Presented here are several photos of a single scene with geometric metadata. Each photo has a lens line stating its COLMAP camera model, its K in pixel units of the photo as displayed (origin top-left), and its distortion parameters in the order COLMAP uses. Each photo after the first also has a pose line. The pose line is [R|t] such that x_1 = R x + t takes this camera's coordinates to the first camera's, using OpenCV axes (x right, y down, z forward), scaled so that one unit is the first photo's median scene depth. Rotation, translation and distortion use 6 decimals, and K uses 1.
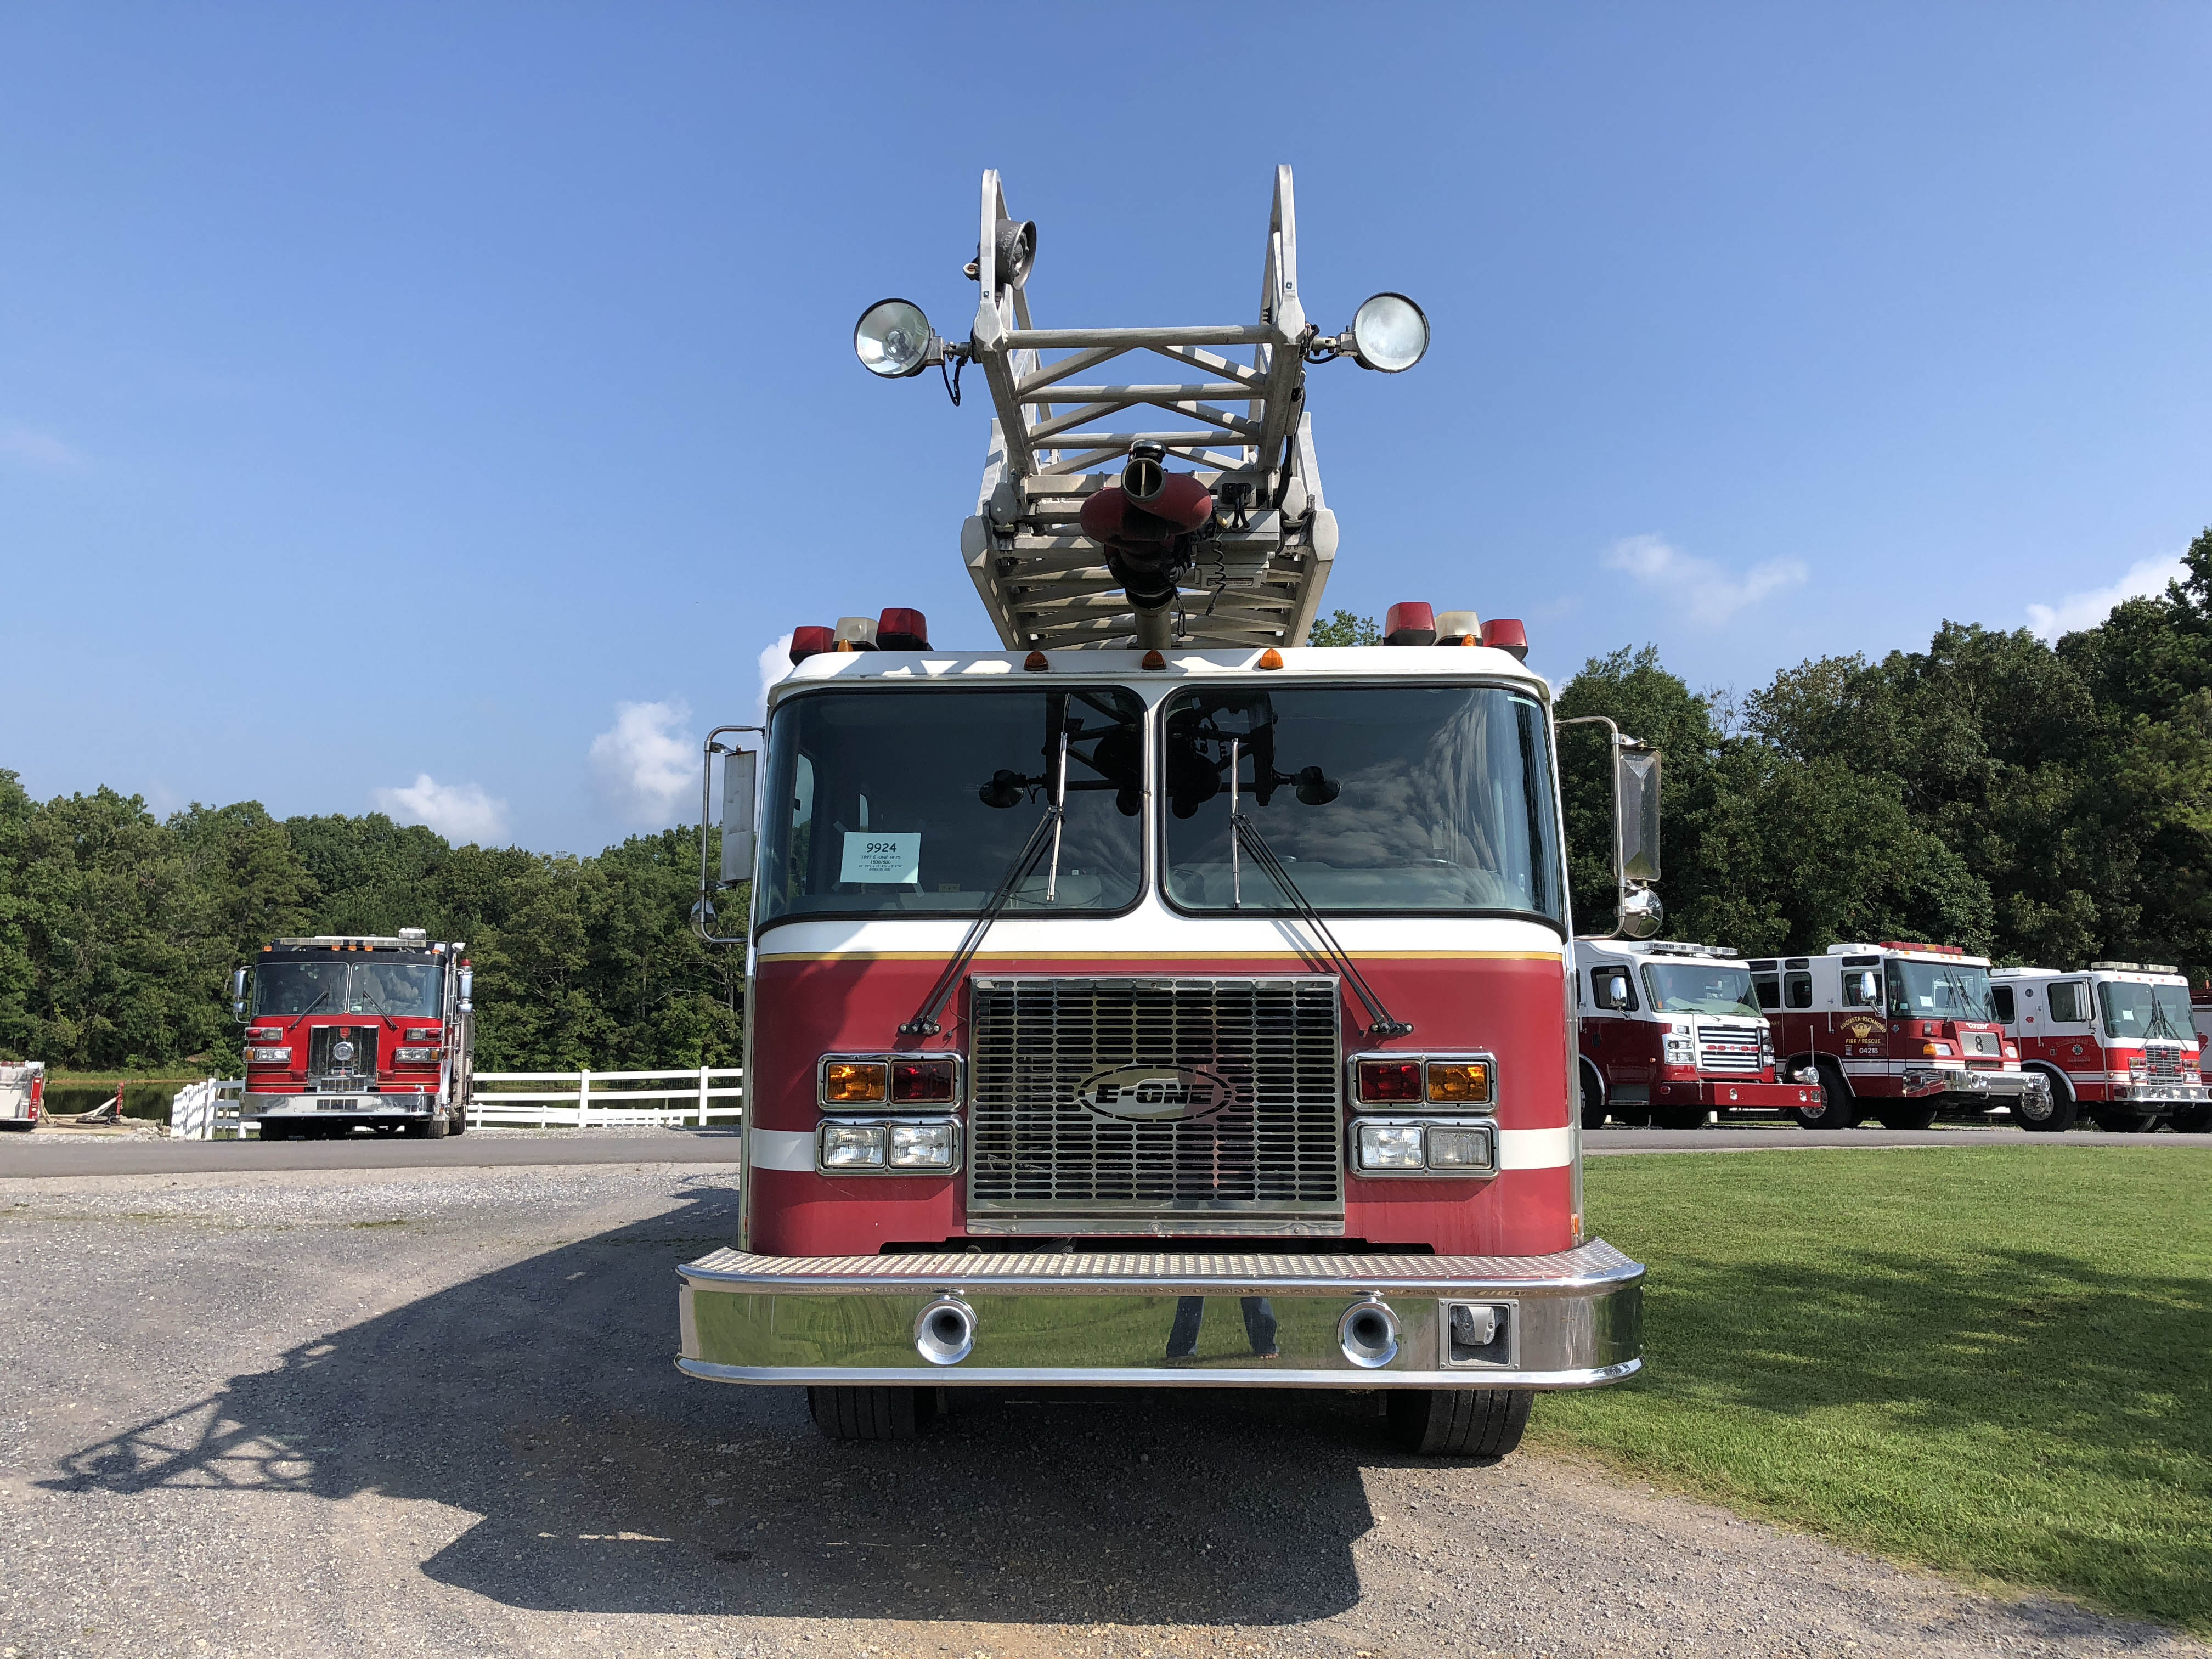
lens RADIAL K [[1839.8, 0, 1110.3], [0, 1839.8, 838.2], [0, 0, 1]] dist [0.036683, -0.048820]
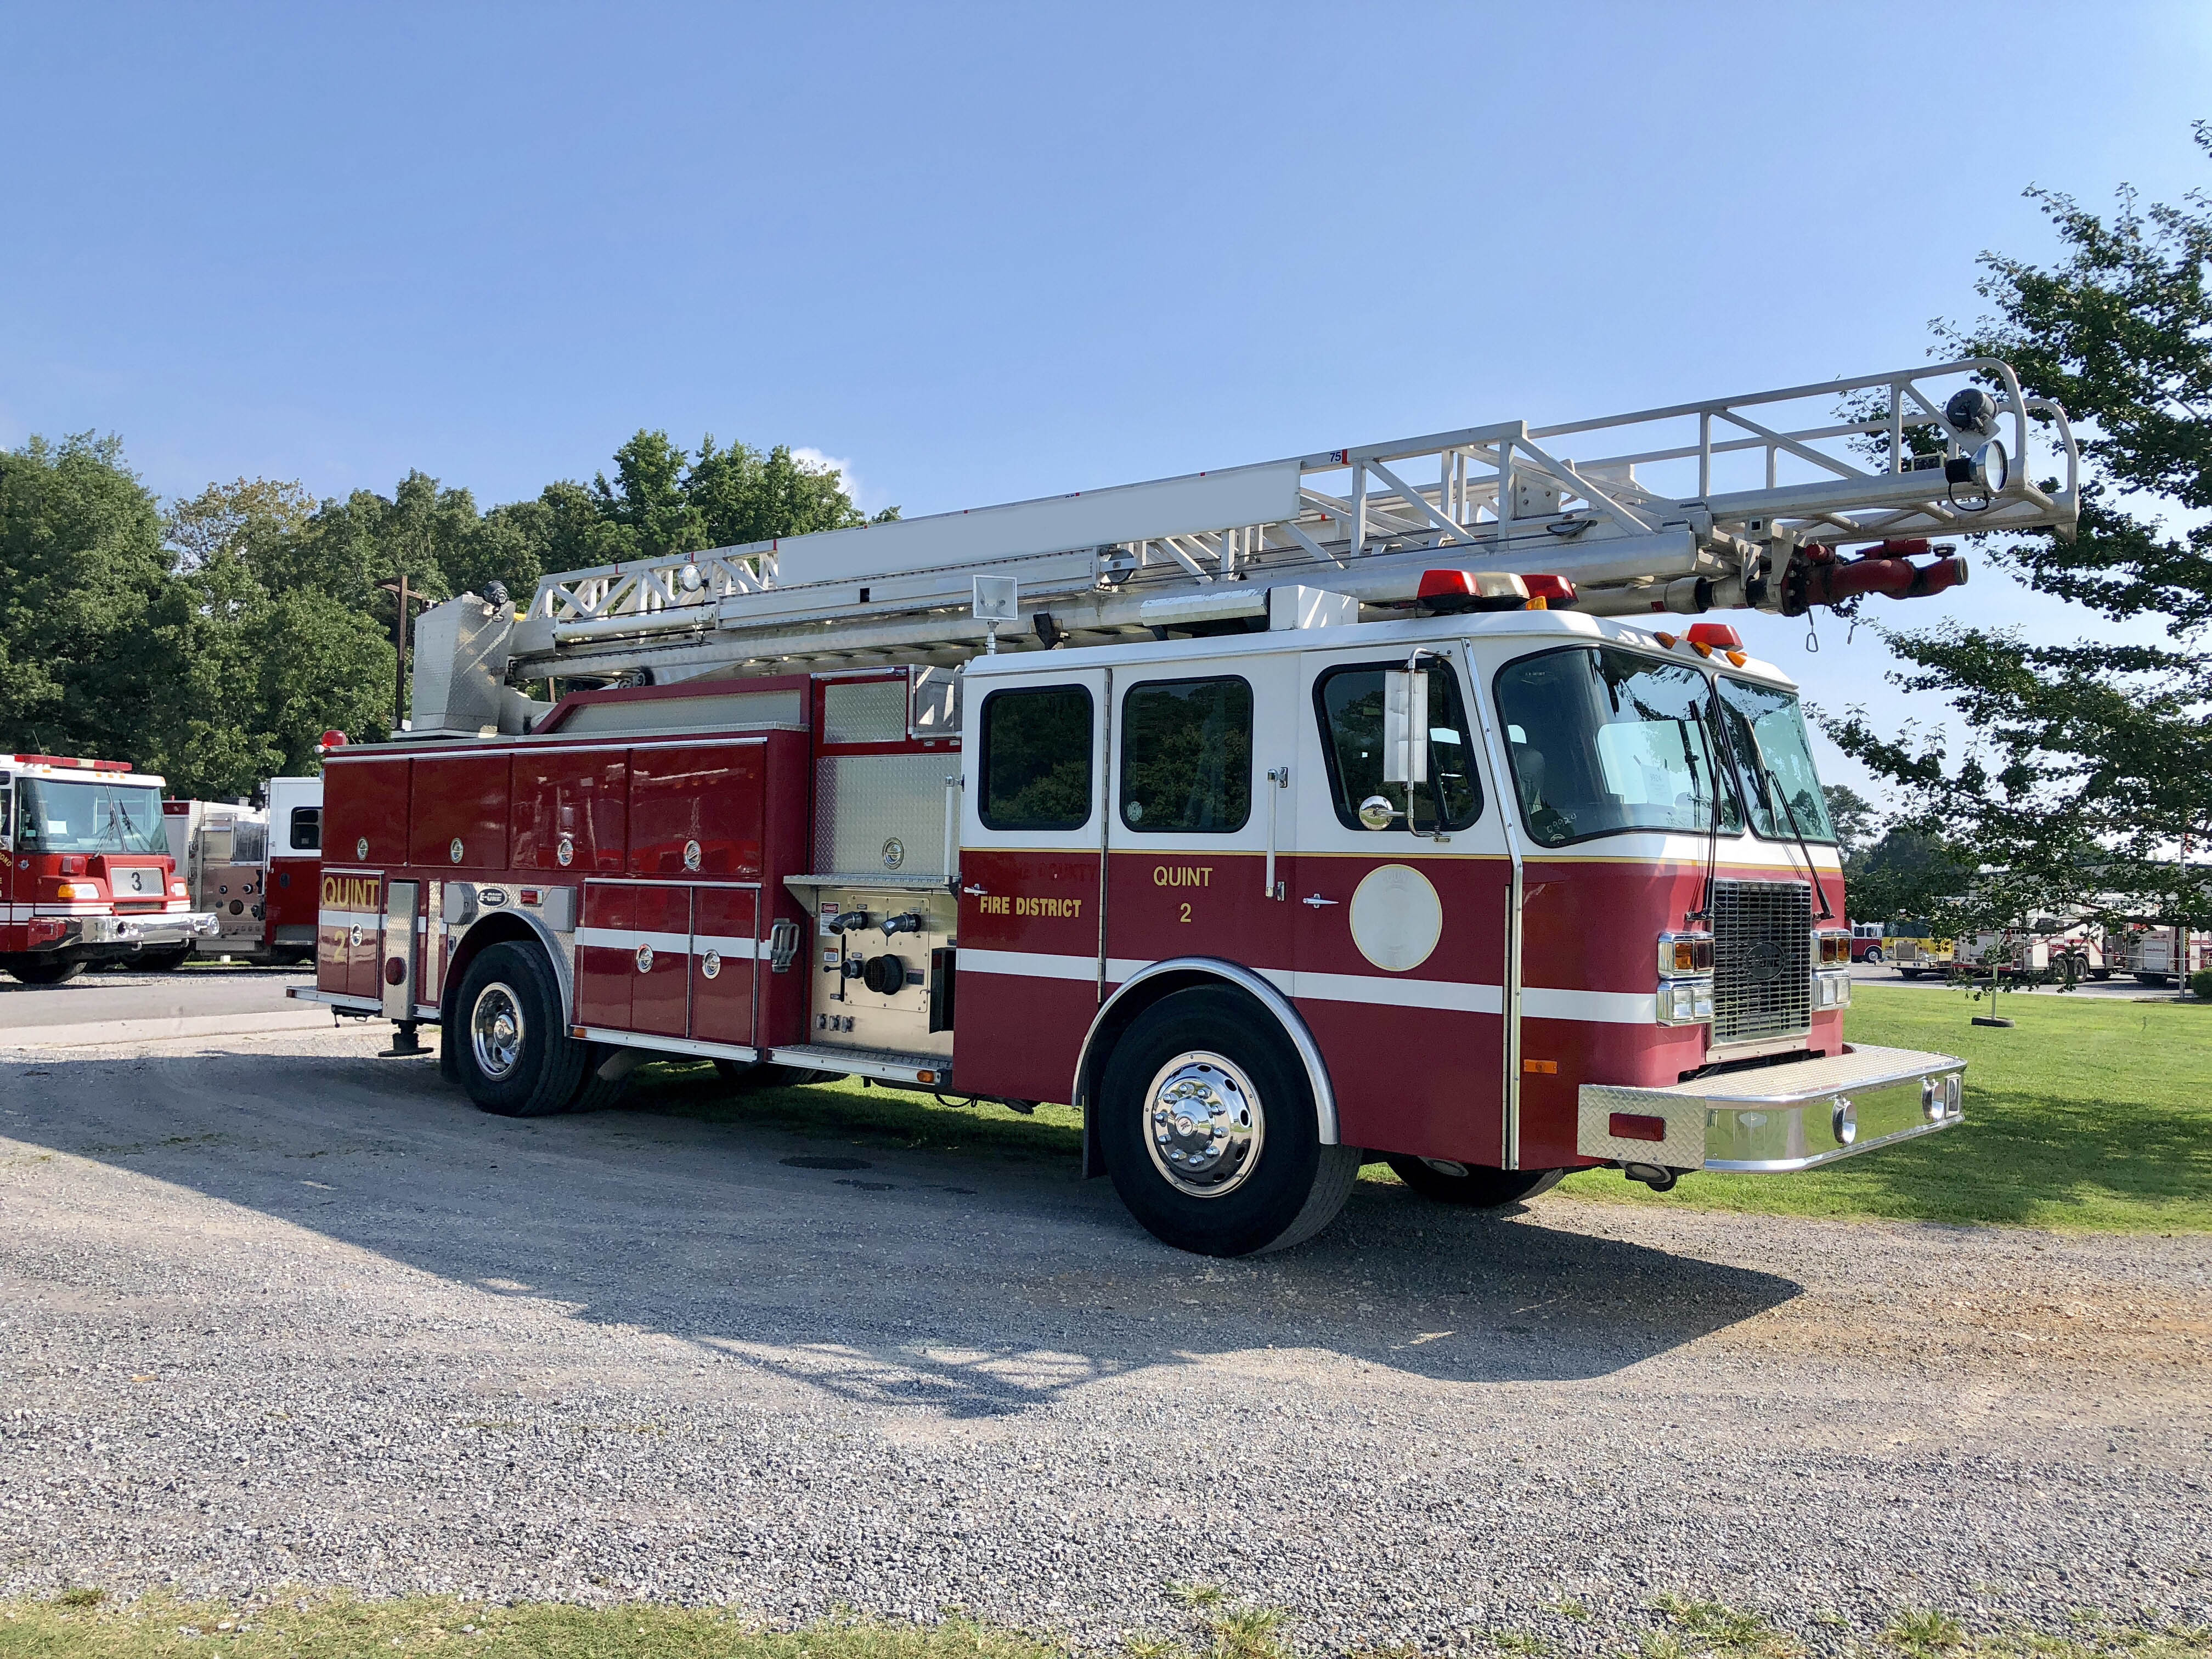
lens RADIAL K [[1839.8, 0, 1126.9], [0, 1839.8, 827.7], [0, 0, 1]] dist [0.036683, -0.048820]
pose [[0.611769, 0.035015, 0.790261, -1.562027], [-0.103071, 0.994031, 0.035748, 0.034635], [-0.784292, -0.103322, 0.611727, 0.545232]]
